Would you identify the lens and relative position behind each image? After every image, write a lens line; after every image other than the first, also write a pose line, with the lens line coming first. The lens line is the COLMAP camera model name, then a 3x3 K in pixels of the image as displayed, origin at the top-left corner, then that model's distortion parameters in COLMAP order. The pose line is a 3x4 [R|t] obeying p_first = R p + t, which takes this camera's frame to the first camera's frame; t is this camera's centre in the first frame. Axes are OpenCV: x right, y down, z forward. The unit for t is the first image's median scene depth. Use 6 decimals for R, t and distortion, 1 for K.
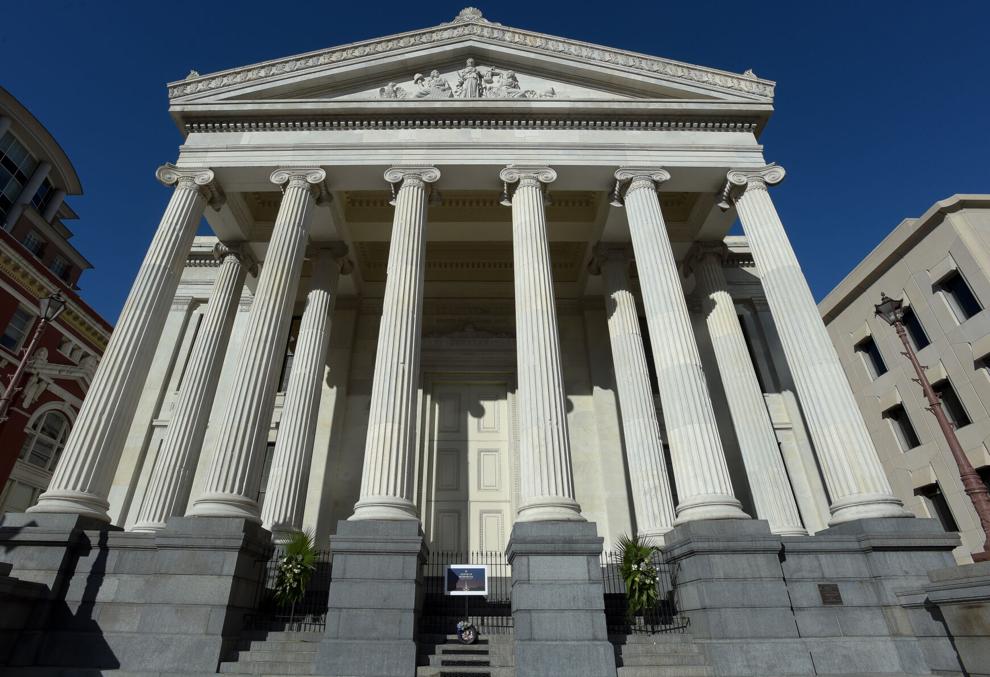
lens RADIAL K [[508.2, 0, 469.5], [0, 508.2, 343.6], [0, 0, 1]] dist [-0.026465, 0.000030]
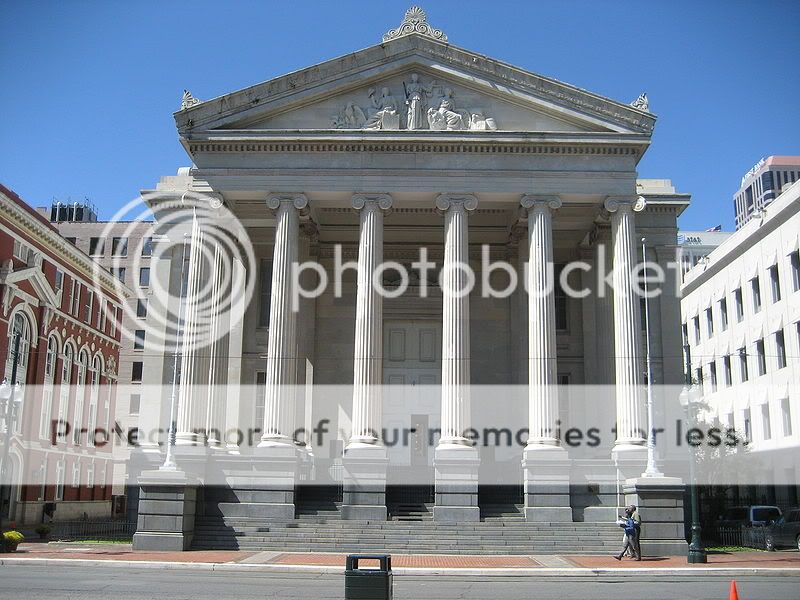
lens RADIAL K [[856.2, 0, 400.0], [0, 856.2, 300.0], [0, 0, 1]] dist [-0.076235, 0.011224]
pose [[0.999951, 0.003107, -0.009386, -0.014359], [-0.000233, 0.956470, 0.291831, -0.721186], [0.009884, -0.291815, 0.956424, -1.219222]]
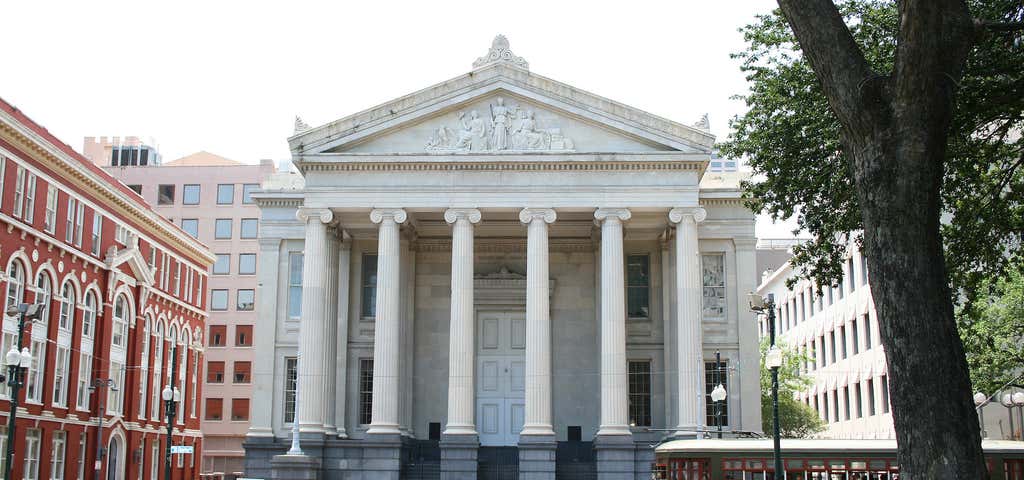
lens RADIAL K [[1216.2, 0, 483.3], [0, 1216.2, 191.8], [0, 0, 1]] dist [-0.057873, -0.008984]
pose [[0.998878, -0.009463, -0.046393, 0.116181], [0.022584, 0.956402, 0.291178, -1.421012], [0.041615, -0.291900, 0.955543, -2.414479]]
